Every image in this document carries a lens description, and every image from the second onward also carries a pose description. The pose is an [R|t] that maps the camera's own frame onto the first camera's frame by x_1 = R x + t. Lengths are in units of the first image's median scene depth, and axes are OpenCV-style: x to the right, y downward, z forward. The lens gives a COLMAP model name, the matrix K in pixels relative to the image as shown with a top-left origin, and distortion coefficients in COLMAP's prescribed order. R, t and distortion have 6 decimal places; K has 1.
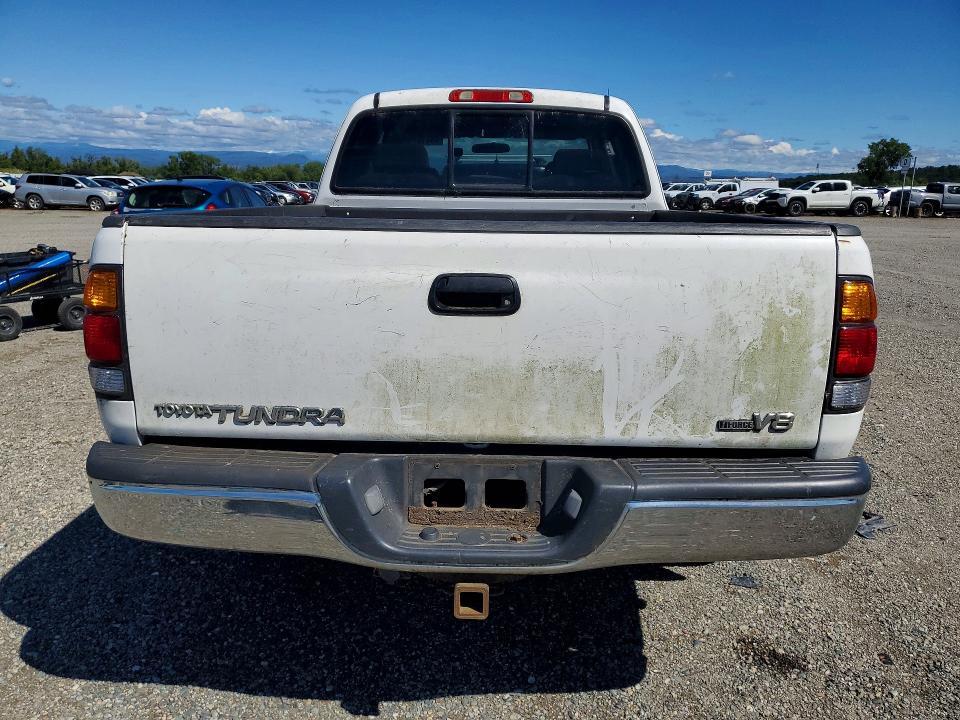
lens RADIAL K [[766.8, 0, 478.2], [0, 766.8, 362.9], [0, 0, 1]] dist [0.017270, -0.000664]
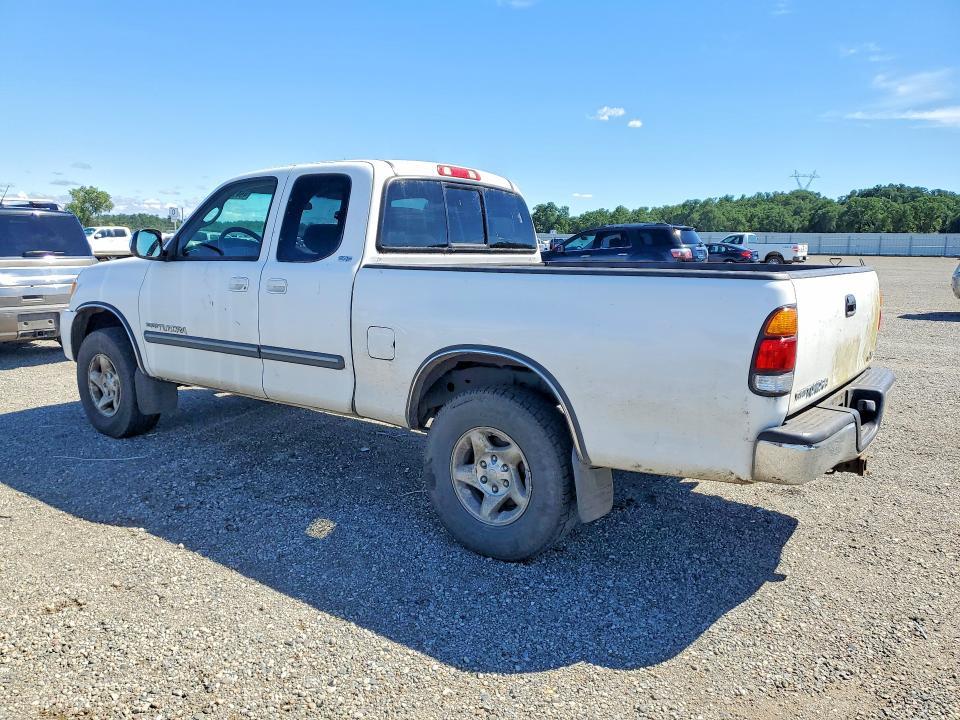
lens RADIAL K [[766.8, 0, 478.0], [0, 766.8, 358.3], [0, 0, 1]] dist [0.017270, -0.000664]
pose [[0.581682, -0.118027, 0.804808, -0.101201], [0.167678, 0.985565, 0.023345, -0.007686], [-0.795946, 0.121369, 0.593076, 0.027643]]
